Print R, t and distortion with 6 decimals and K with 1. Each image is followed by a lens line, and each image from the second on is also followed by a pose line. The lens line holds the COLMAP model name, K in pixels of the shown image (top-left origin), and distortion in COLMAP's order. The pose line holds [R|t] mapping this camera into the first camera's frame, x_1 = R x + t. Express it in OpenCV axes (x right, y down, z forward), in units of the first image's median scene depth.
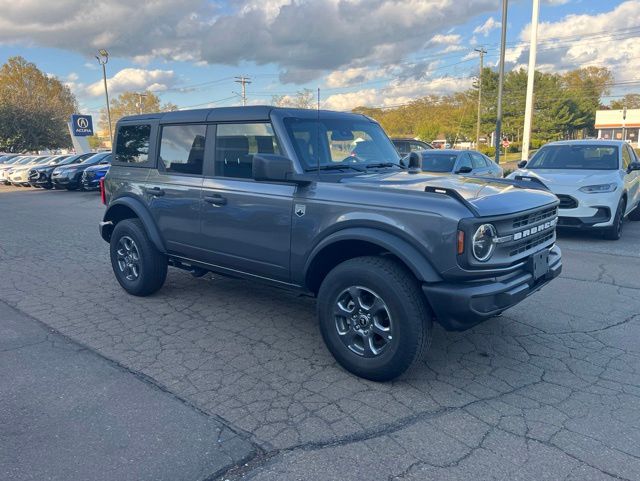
lens RADIAL K [[486.1, 0, 317.3], [0, 486.1, 245.1], [0, 0, 1]] dist [0.072248, -0.087032]
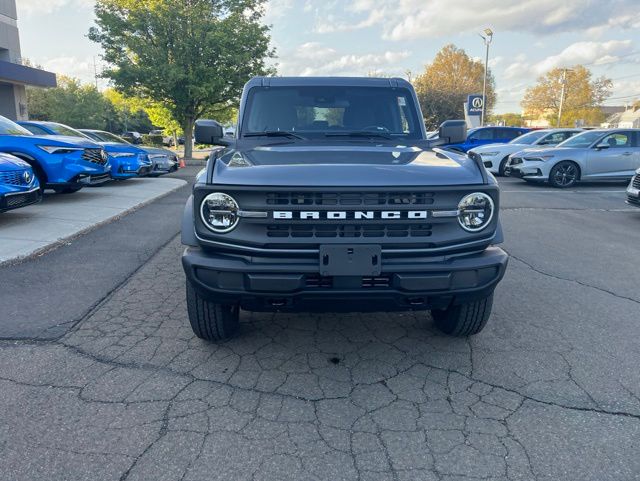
lens RADIAL K [[486.1, 0, 316.5], [0, 486.1, 232.0], [0, 0, 1]] dist [0.072248, -0.087032]
pose [[0.682350, 0.158525, -0.713630, 0.762737], [-0.148140, 0.985935, 0.077368, -0.045824], [0.715858, 0.052925, 0.696237, 0.332940]]
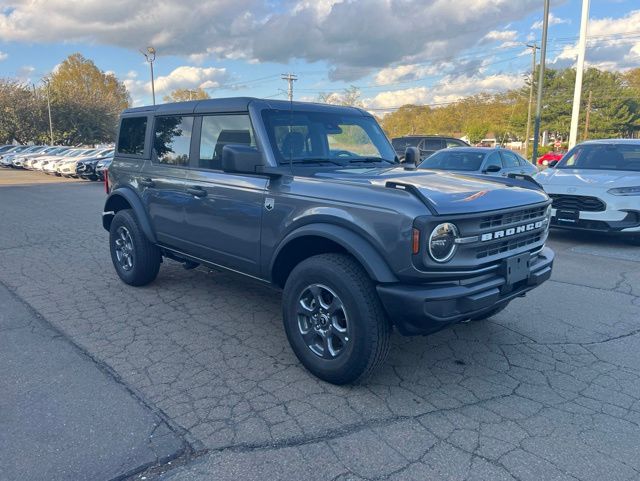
lens RADIAL K [[486.1, 0, 317.6], [0, 486.1, 241.6], [0, 0, 1]] dist [0.072248, -0.087032]
pose [[0.995420, 0.032441, -0.089929, 0.125802], [-0.032613, 0.999468, -0.000436, 0.000790], [0.089867, 0.003367, 0.995948, 0.032449]]
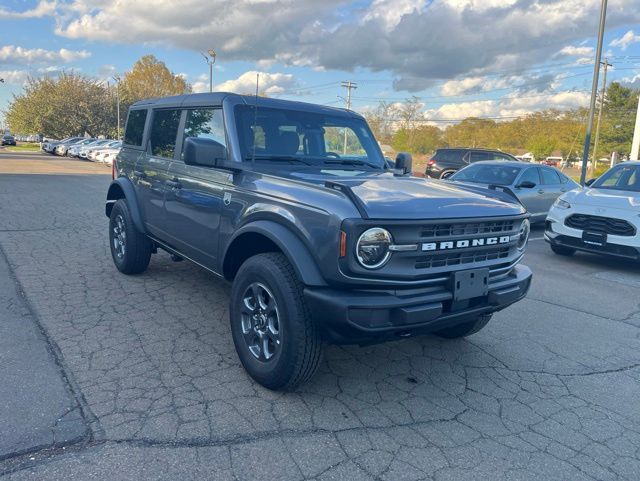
lens RADIAL K [[486.1, 0, 317.4], [0, 486.1, 235.4], [0, 0, 1]] dist [0.072248, -0.087032]
pose [[0.974704, 0.102211, -0.198757, 0.279497], [-0.108069, 0.993965, -0.018823, -0.000574], [0.195634, 0.039826, 0.979868, 0.078754]]
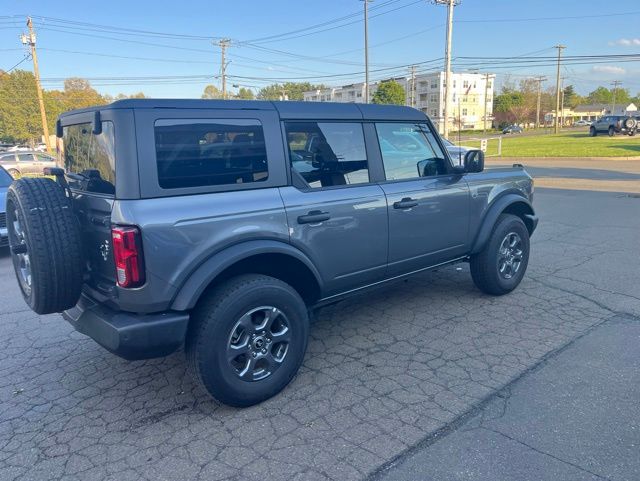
lens RADIAL K [[486.1, 0, 315.4], [0, 486.1, 253.2], [0, 0, 1]] dist [0.072248, -0.087032]
pose [[0.153101, -0.228827, 0.961352, -1.129432], [0.228104, 0.954733, 0.190925, -0.216303], [-0.961524, 0.190058, 0.198367, 0.978060]]
